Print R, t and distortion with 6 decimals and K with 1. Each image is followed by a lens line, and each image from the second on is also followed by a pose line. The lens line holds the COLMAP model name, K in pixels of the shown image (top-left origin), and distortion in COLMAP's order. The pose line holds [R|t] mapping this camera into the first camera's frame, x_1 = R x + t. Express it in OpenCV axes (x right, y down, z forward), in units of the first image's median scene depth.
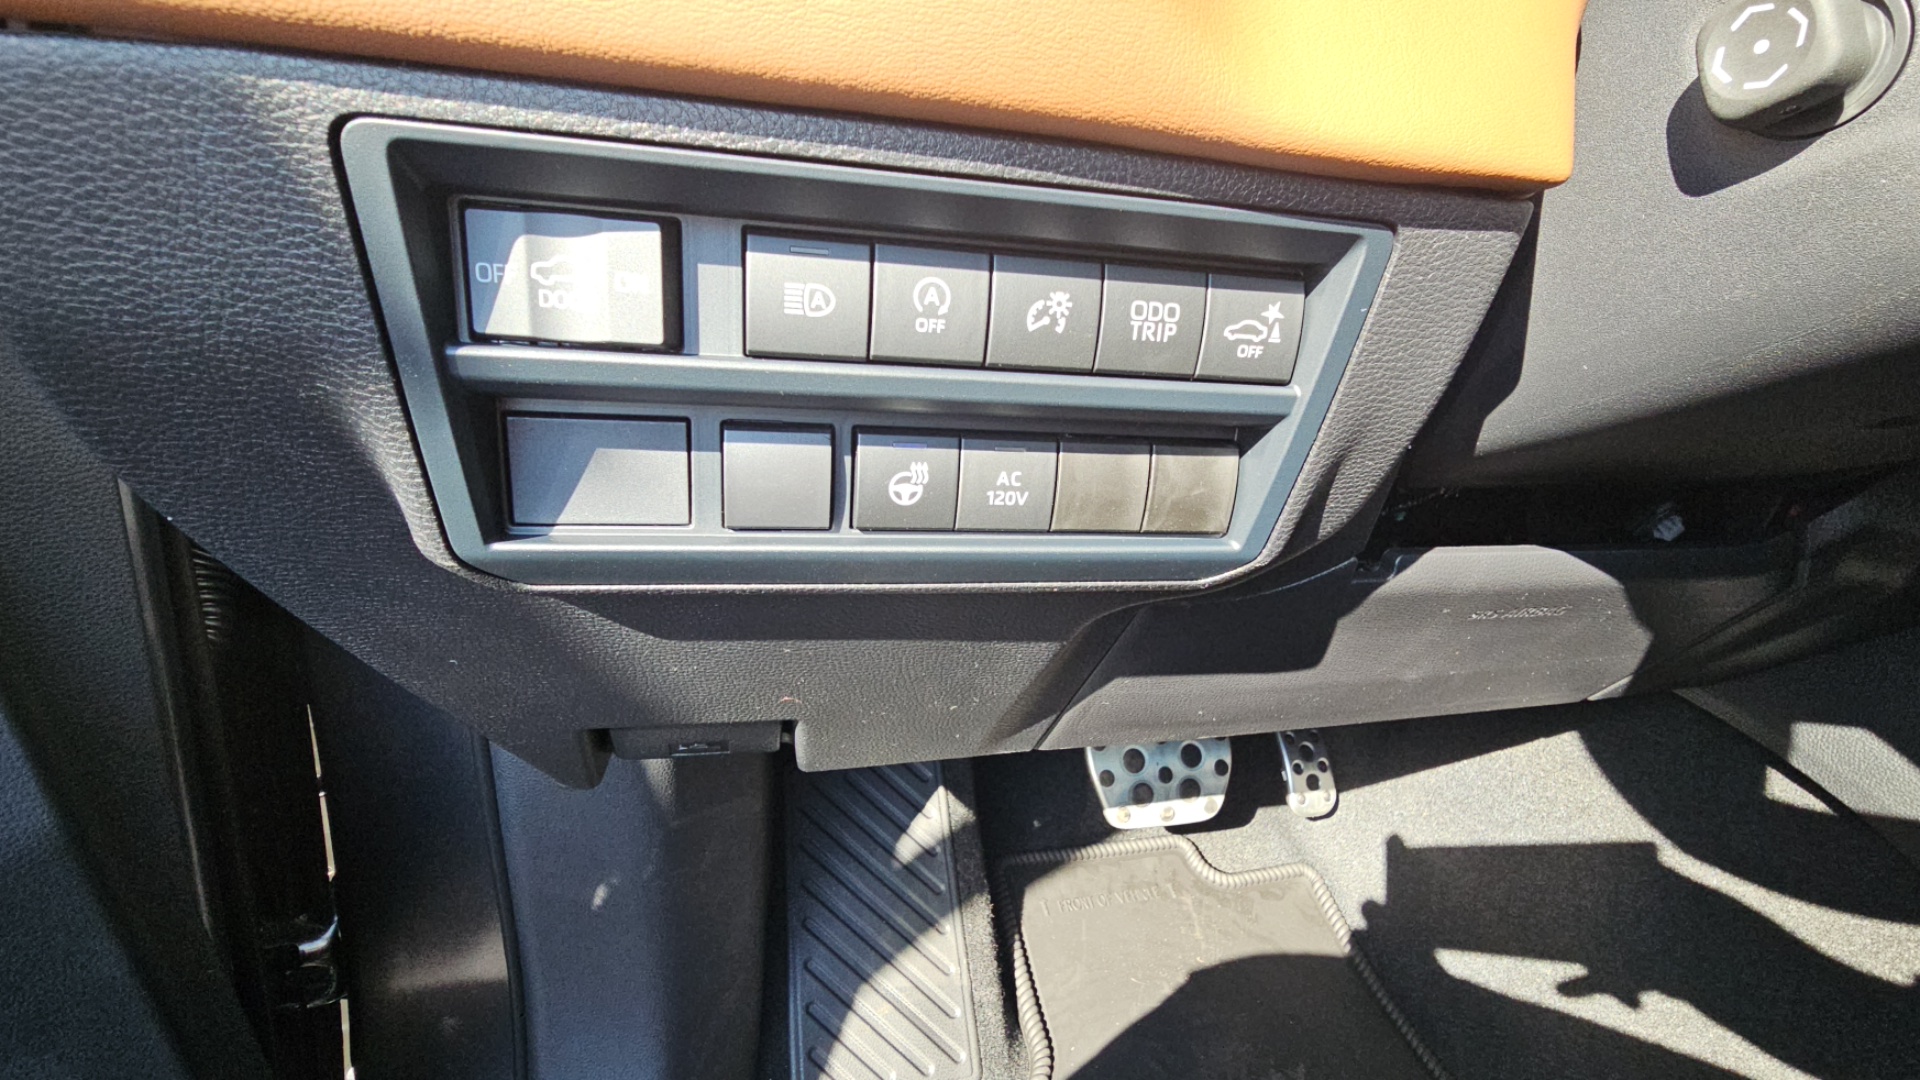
lens RADIAL K [[861.4, 0, 980.5], [0, 861.4, 538.7], [0, 0, 1]] dist [0.010631, -0.007087]
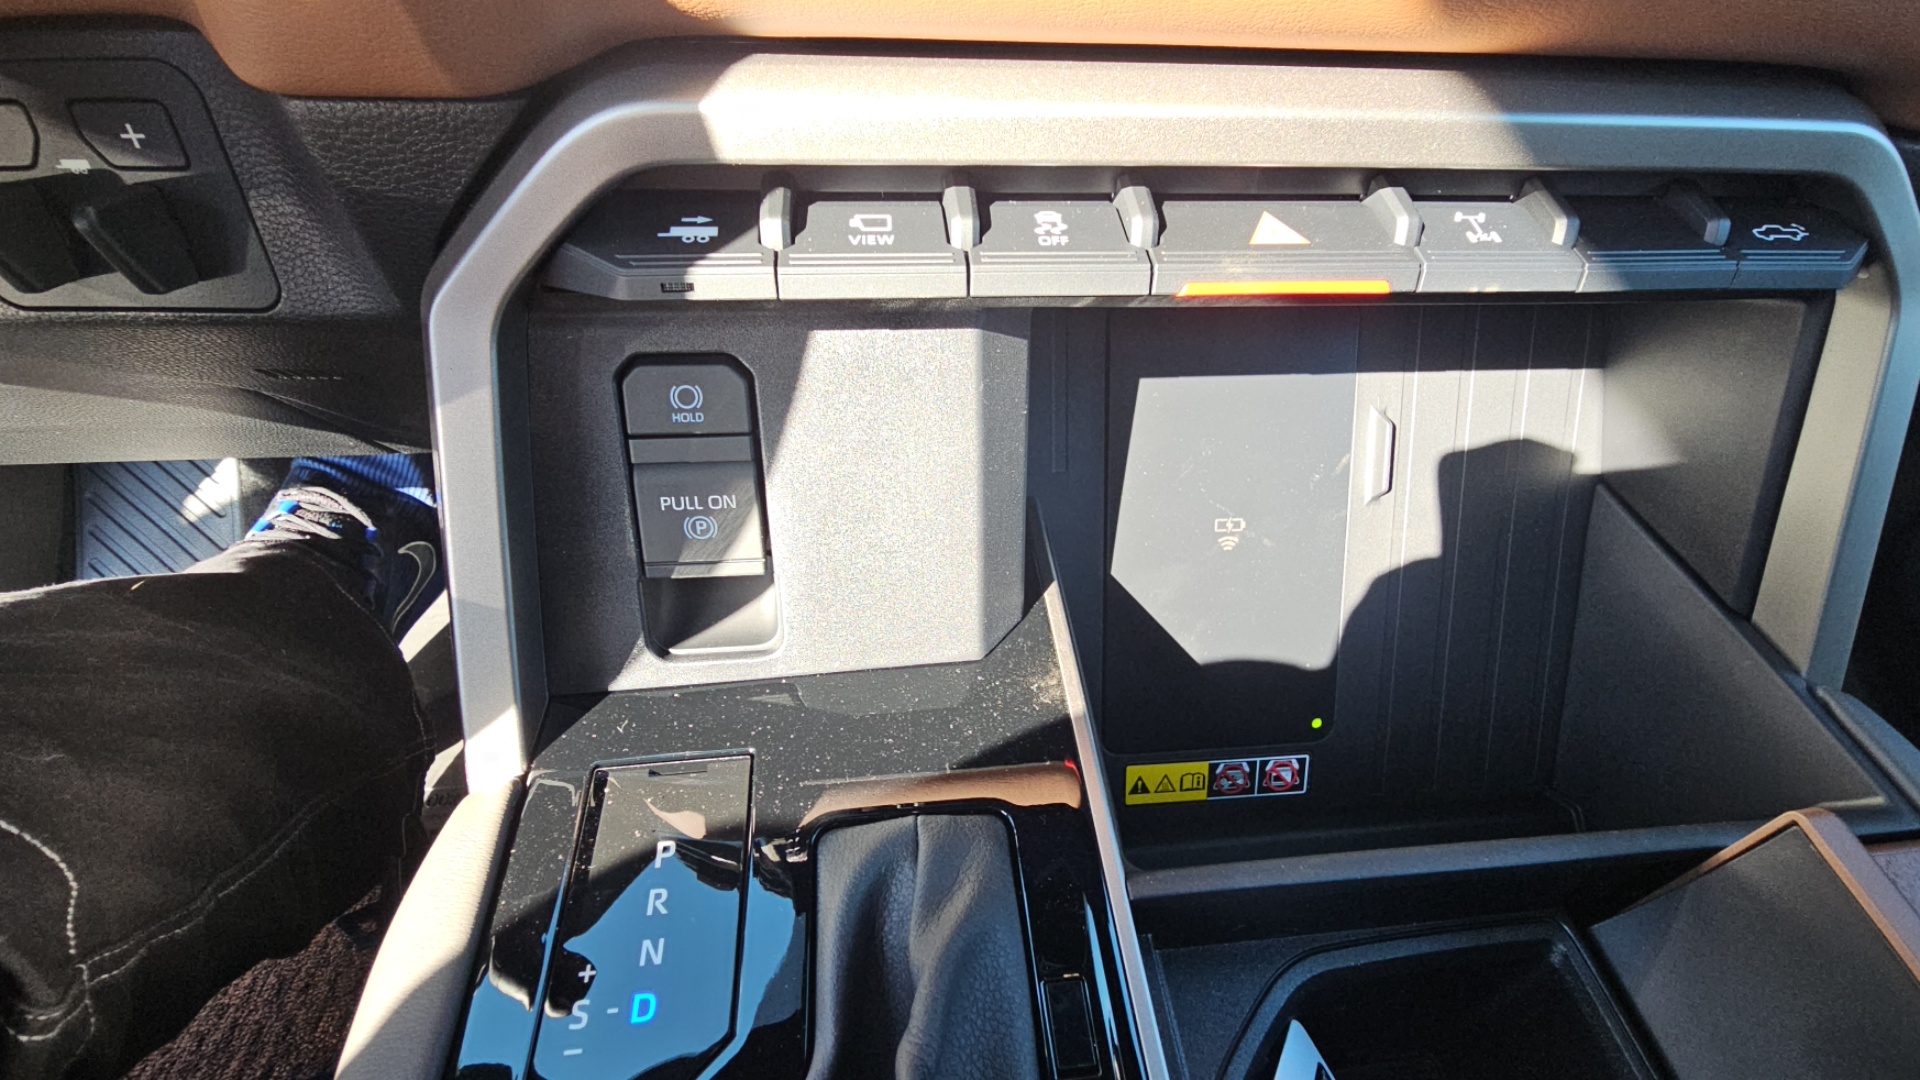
lens RADIAL K [[861.4, 0, 986.3], [0, 861.4, 536.5], [0, 0, 1]] dist [0.010631, -0.007087]
pose [[0.983405, 0.103734, -0.148843, 1.036622], [-0.031759, 0.906173, 0.421713, -0.098978], [0.178623, -0.409988, 0.894429, 0.176676]]
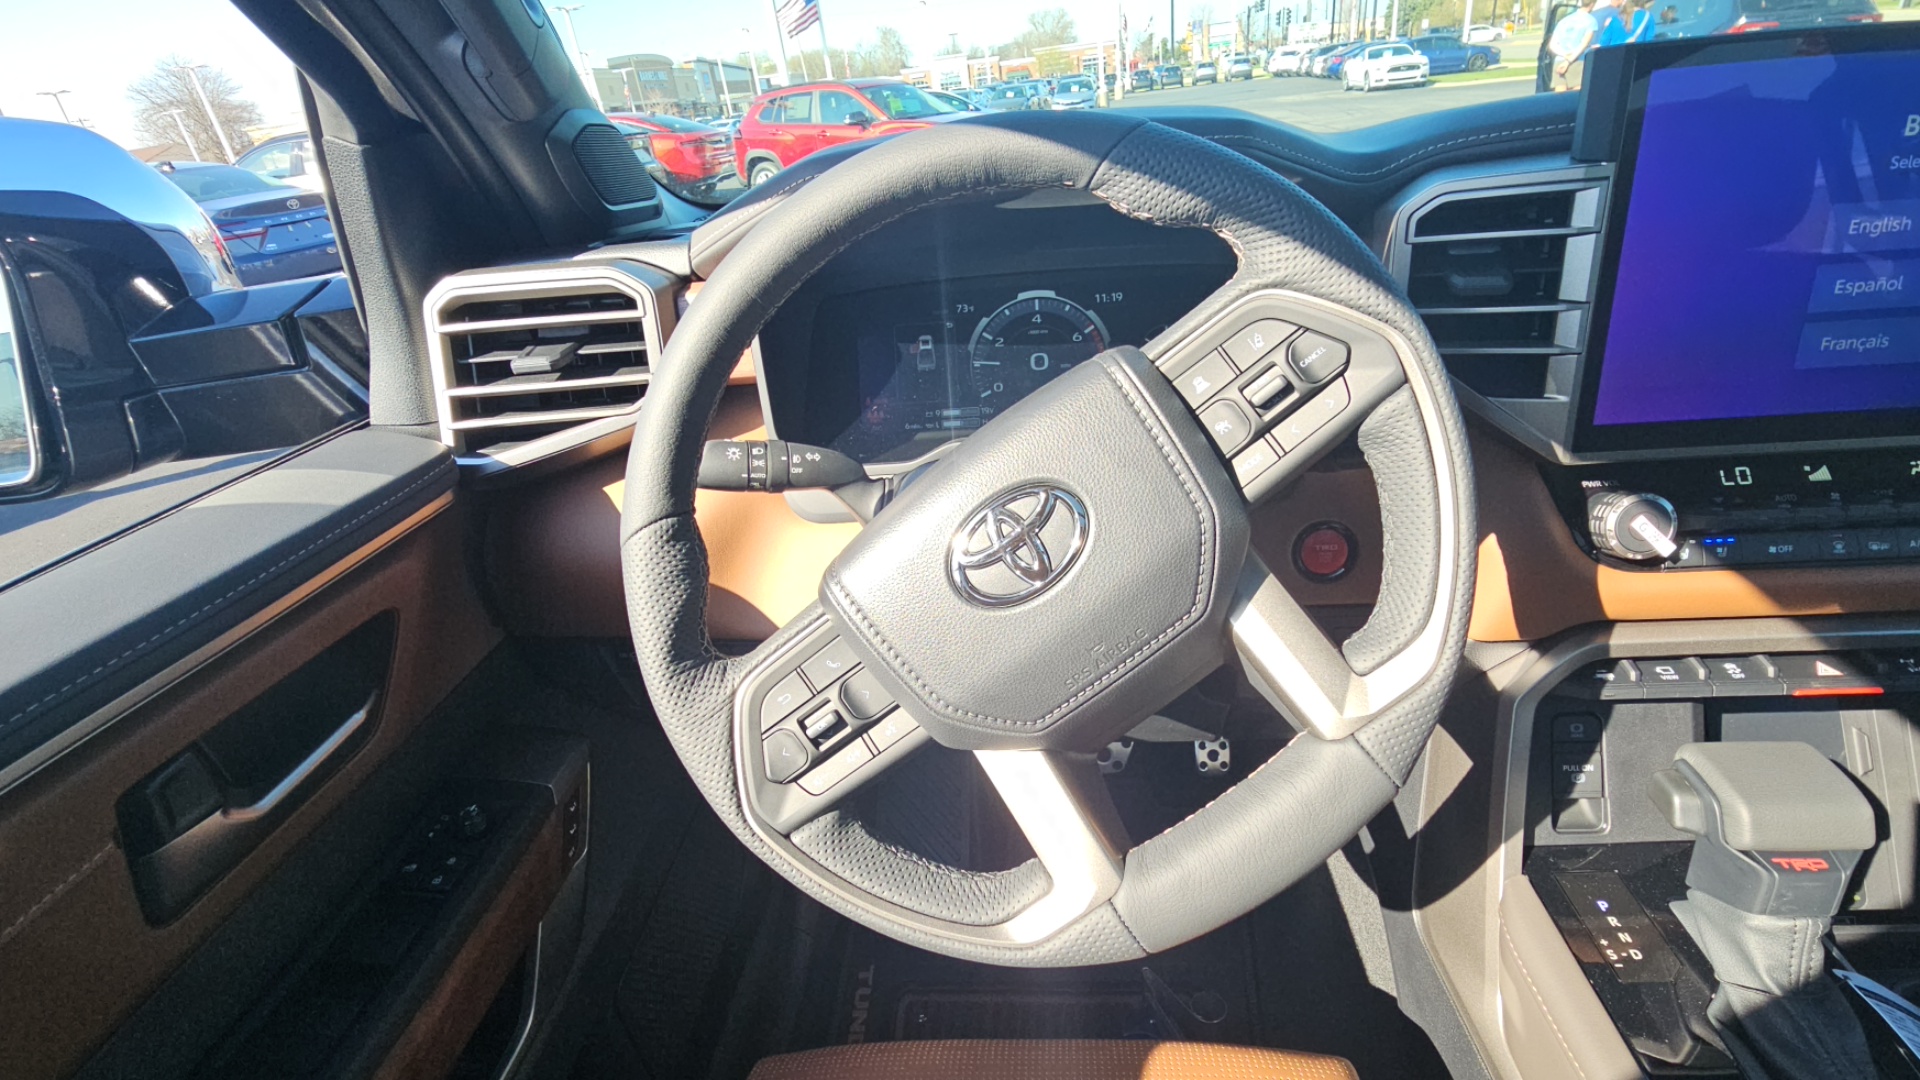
lens RADIAL K [[861.4, 0, 979.8], [0, 861.4, 532.3], [0, 0, 1]] dist [0.010631, -0.007087]
pose [[0.917450, 0.010691, -0.397707, 0.678728], [0.037954, 0.992728, 0.114240, -0.319052], [0.396036, -0.119904, 0.910373, -0.523094]]
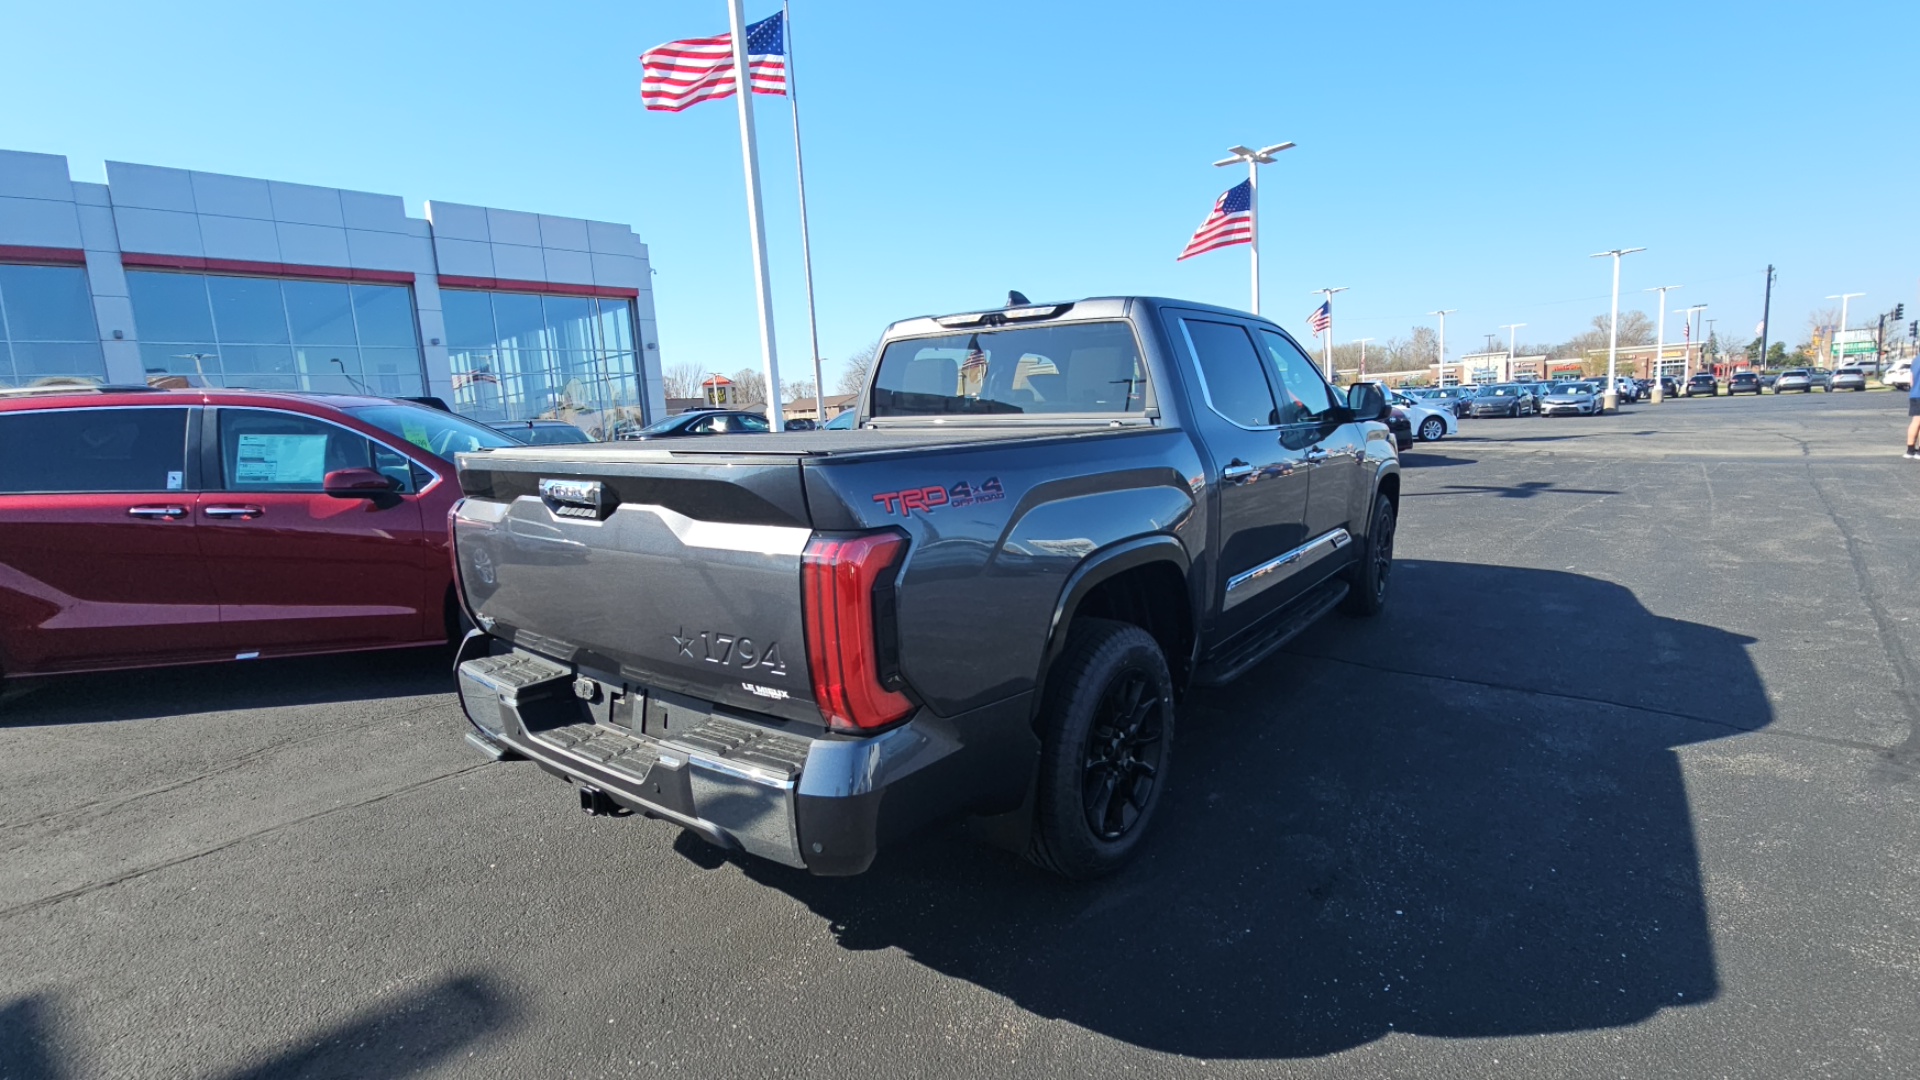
lens RADIAL K [[861.4, 0, 974.1], [0, 861.4, 547.5], [0, 0, 1]] dist [0.010631, -0.007087]
pose [[0.587043, 0.021442, -0.809272, 6.718674], [-0.193777, 0.974311, -0.114750, 2.182488], [0.786022, 0.224182, 0.576117, -5.721233]]
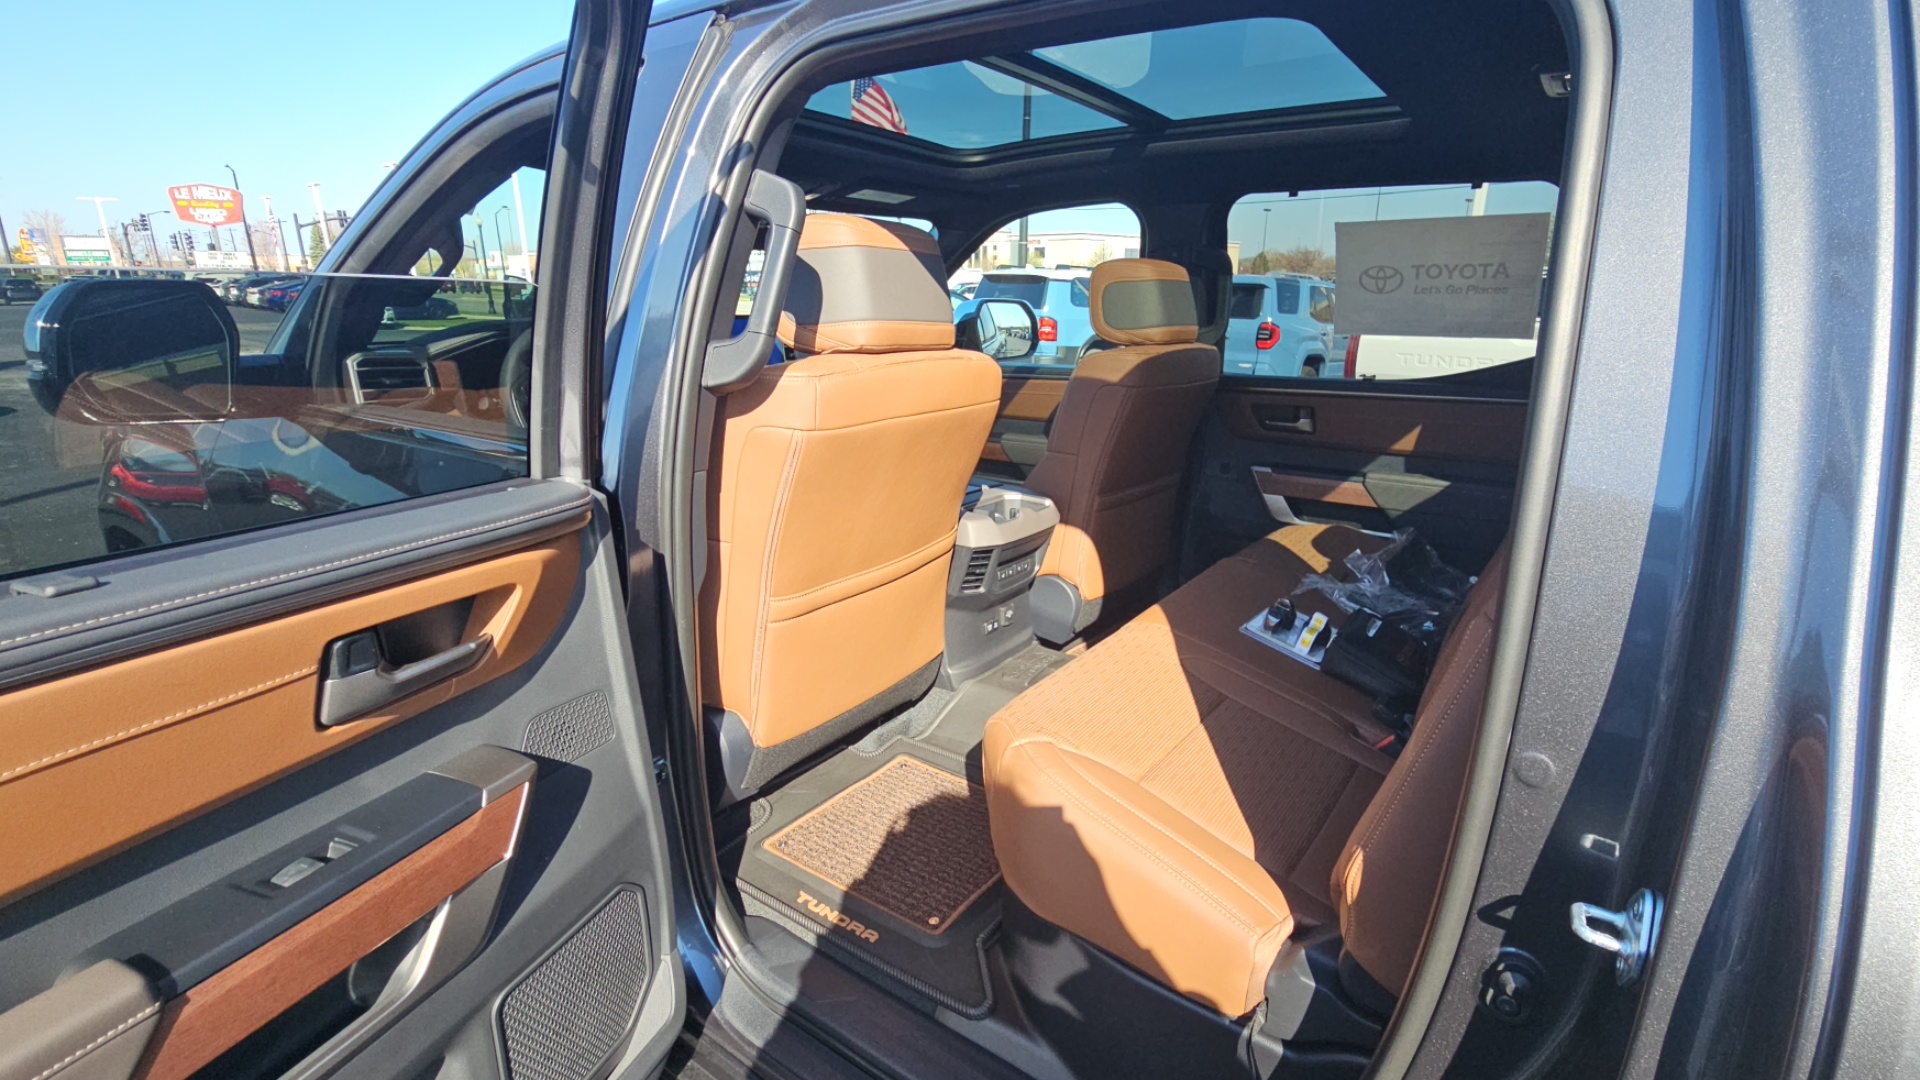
lens RADIAL K [[861.4, 0, 975.7], [0, 861.4, 546.8], [0, 0, 1]] dist [0.010631, -0.007087]
pose [[0.792103, -0.241069, 0.560766, -0.270194], [0.260211, 0.964406, 0.047034, 0.397333], [-0.552144, 0.108662, 0.826638, -2.911617]]
